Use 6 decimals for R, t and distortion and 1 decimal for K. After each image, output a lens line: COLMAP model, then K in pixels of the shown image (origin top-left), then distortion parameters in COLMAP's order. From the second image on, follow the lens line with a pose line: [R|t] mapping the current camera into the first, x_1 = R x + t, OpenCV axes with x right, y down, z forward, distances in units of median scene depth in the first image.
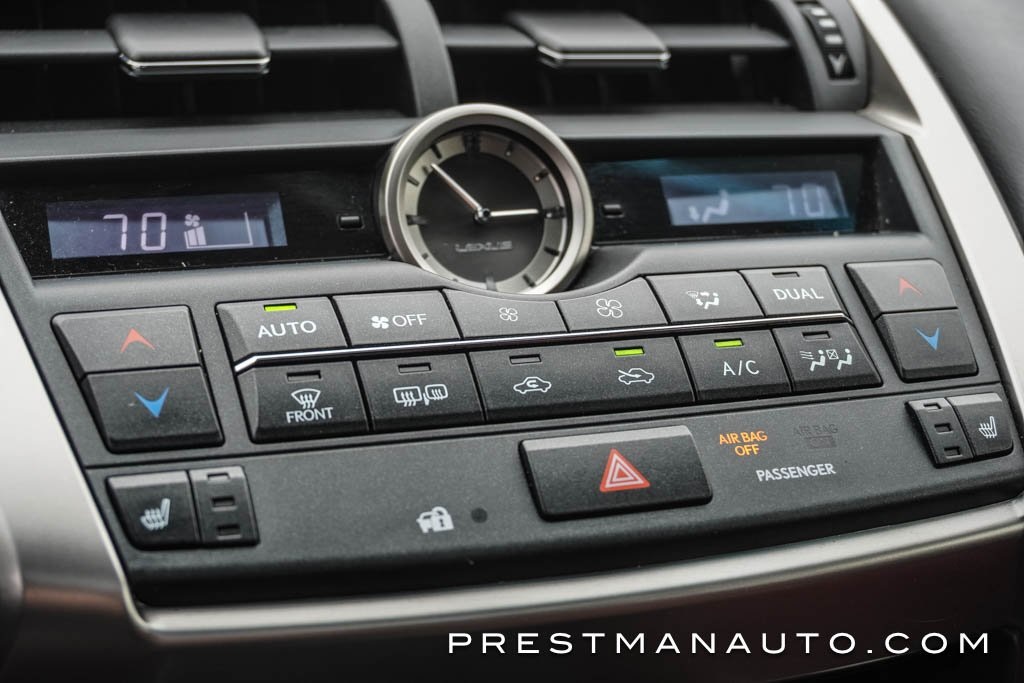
lens RADIAL K [[1754.0, 0, 512.0], [0, 1754.0, 341.5], [0, 0, 1]] dist [0.039131, 0.074626]
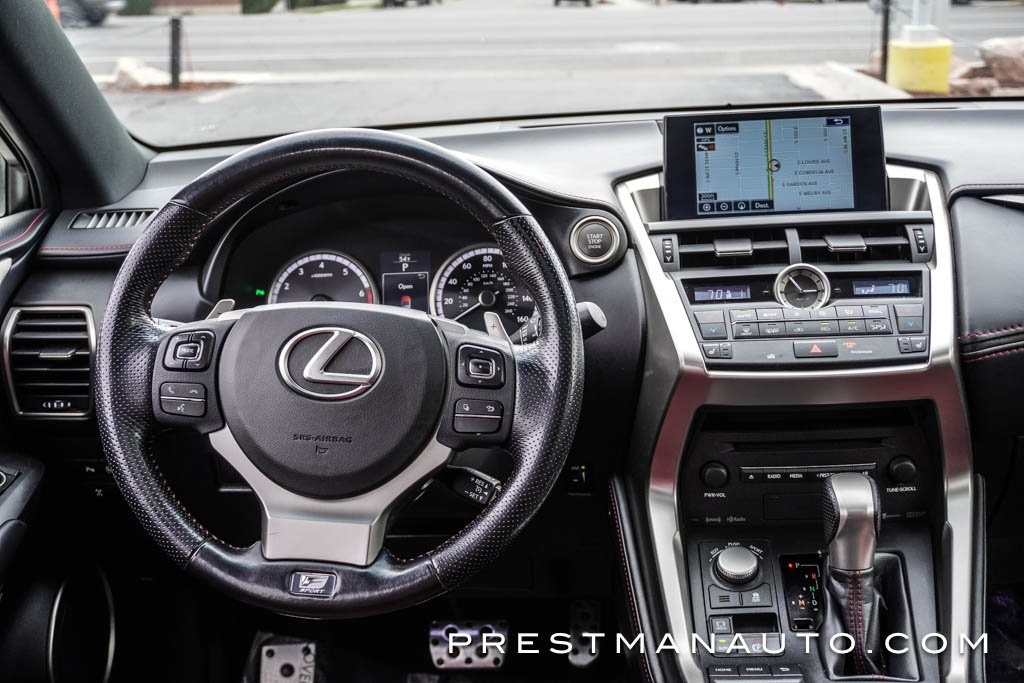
lens RADIAL K [[1292.1, 0, 512.0], [0, 1292.1, 341.5], [0, 0, 1]] dist [0.011887, 0.045295]
pose [[0.909082, 0.025355, -0.415846, 0.632828], [-0.039473, 0.998898, -0.025386, 0.147785], [0.414744, 0.039493, 0.909081, -2.009982]]
